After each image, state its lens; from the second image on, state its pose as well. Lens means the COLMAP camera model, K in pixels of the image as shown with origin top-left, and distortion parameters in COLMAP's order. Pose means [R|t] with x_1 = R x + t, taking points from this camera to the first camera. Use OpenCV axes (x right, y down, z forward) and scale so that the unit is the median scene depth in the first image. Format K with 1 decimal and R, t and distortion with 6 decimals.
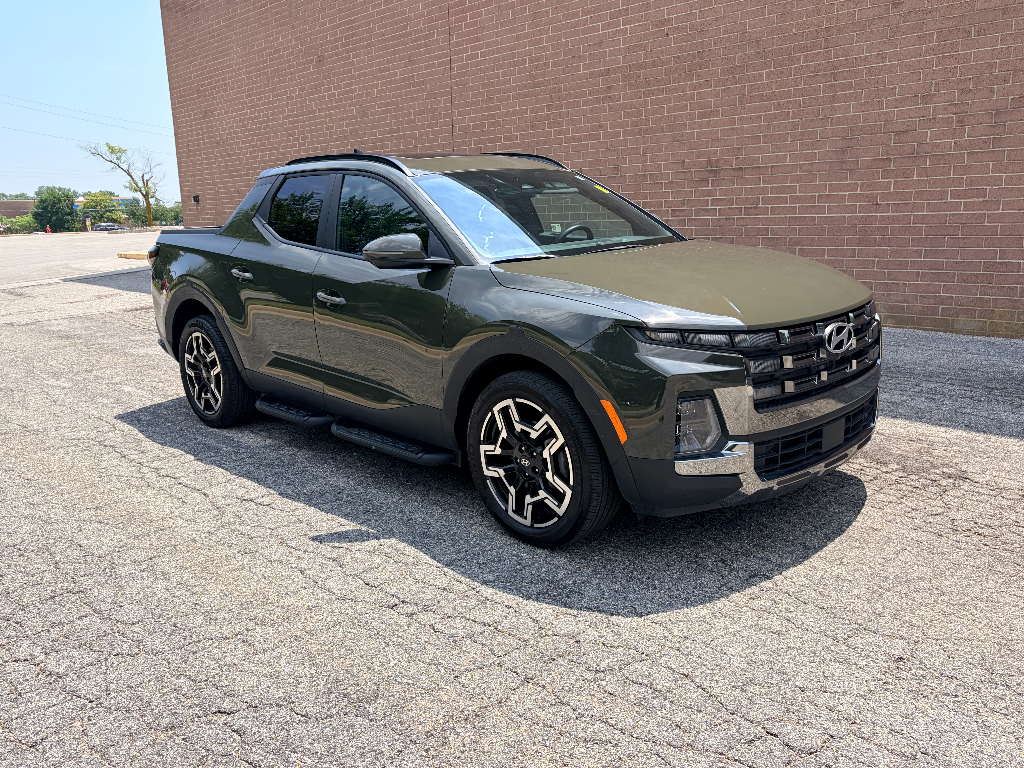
lens RADIAL K [[846.9, 0, 512.0], [0, 846.9, 384.0], [0, 0, 1]] dist [0.009580, 0.010593]
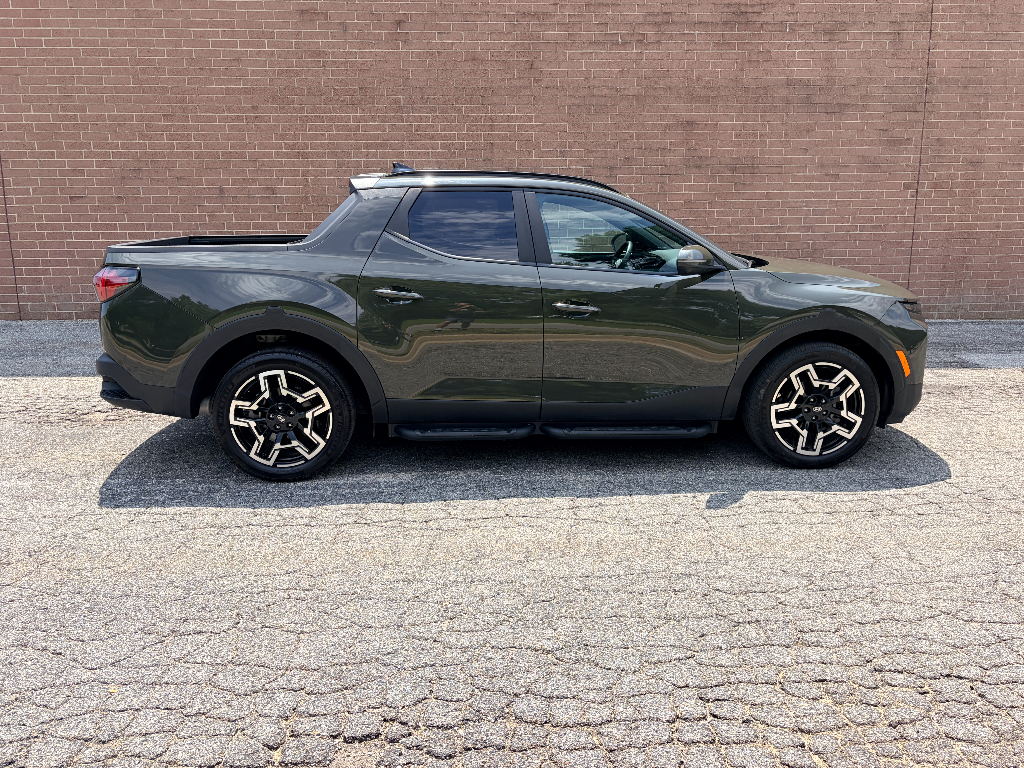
lens RADIAL K [[806.6, 0, 512.0], [0, 806.6, 384.0], [0, 0, 1]] dist [0.016521, -0.000188]
pose [[0.642070, -0.128389, 0.755819, -1.238086], [0.144791, 0.988443, 0.044905, -0.075330], [-0.752849, 0.080604, 0.653239, 0.491136]]
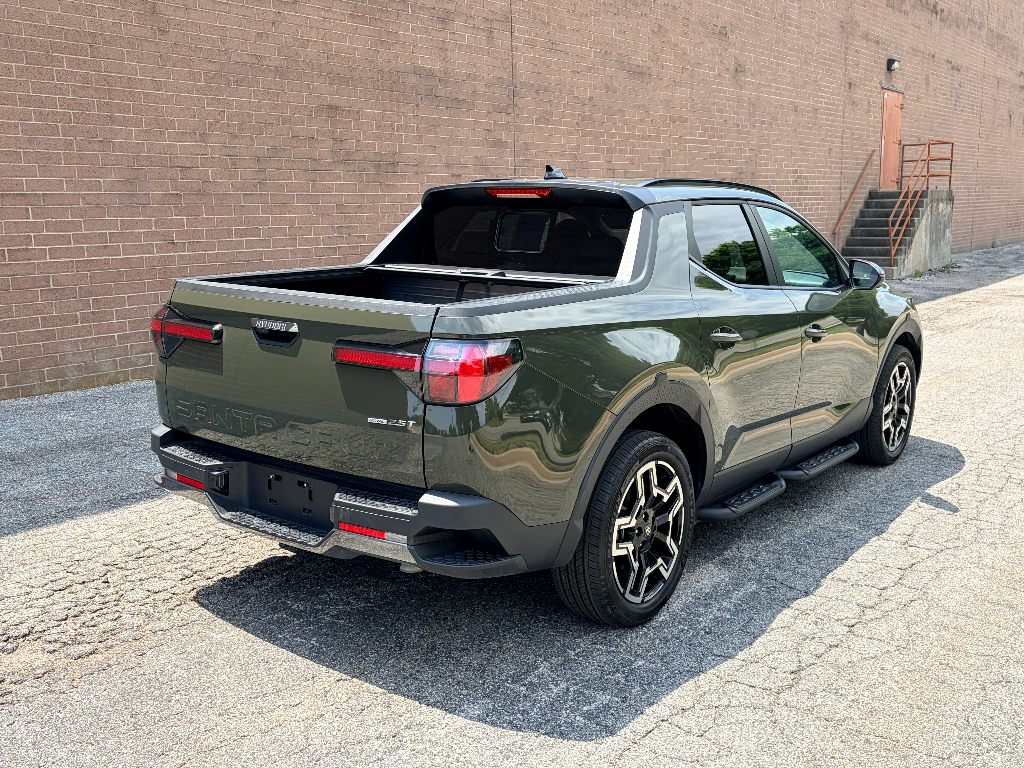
lens RADIAL K [[1014.6, 0, 512.0], [0, 1014.6, 384.0], [0, 0, 1]] dist [0.003754, 0.026785]
pose [[-0.151254, -0.140225, 0.978499, -1.546521], [0.216761, 0.961090, 0.171236, -0.378106], [-0.964436, 0.238000, -0.114973, 1.758418]]
